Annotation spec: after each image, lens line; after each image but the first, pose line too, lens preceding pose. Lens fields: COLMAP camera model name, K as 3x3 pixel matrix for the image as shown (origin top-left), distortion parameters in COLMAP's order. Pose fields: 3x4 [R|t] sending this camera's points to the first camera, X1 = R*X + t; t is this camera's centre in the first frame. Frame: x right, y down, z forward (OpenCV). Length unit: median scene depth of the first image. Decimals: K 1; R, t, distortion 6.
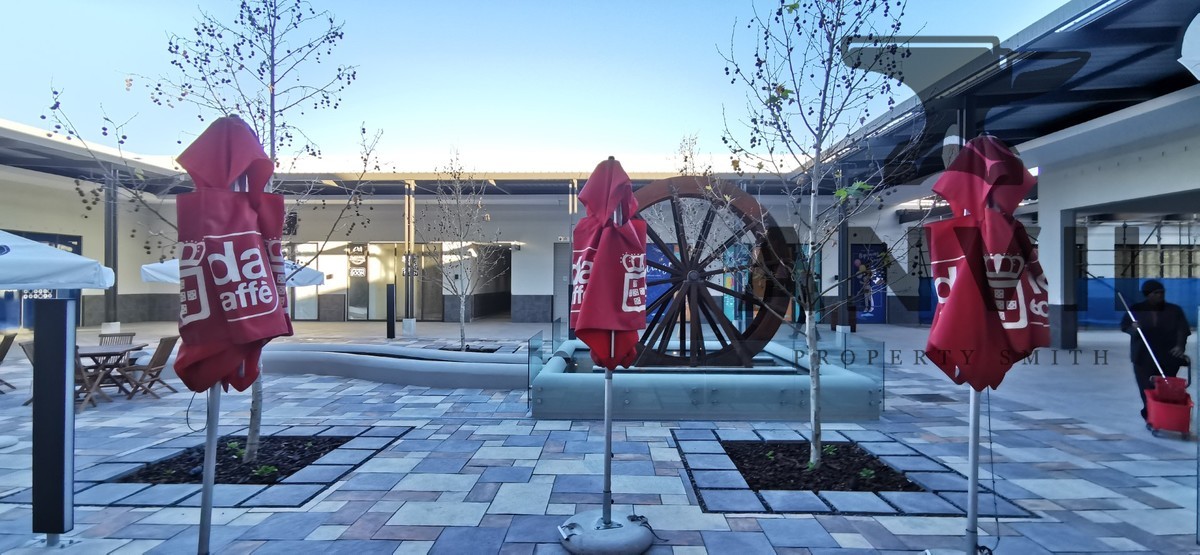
lens RADIAL K [[530.3, 0, 600.0], [0, 530.3, 277.5], [0, 0, 1]] dist [-0.003479, -0.000326]
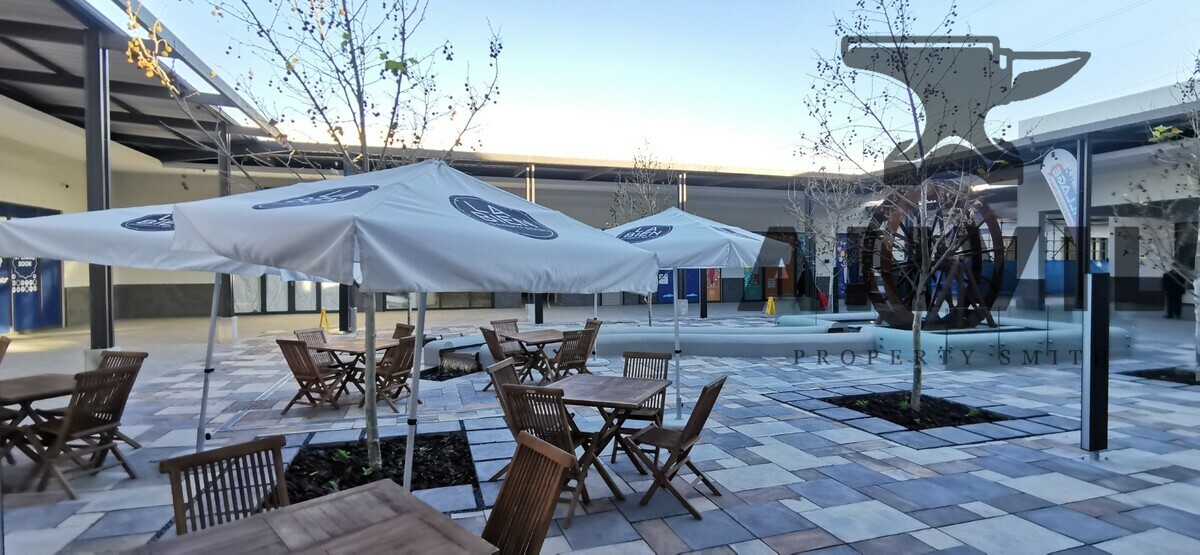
lens RADIAL K [[539.0, 0, 600.0], [0, 539.0, 277.5], [0, 0, 1]] dist [0.064493, -0.000188]
pose [[0.940161, -0.012572, 0.340498, -0.675435], [0.003675, 0.999635, 0.026761, 0.002315], [-0.340711, -0.023908, 0.939864, 0.024674]]
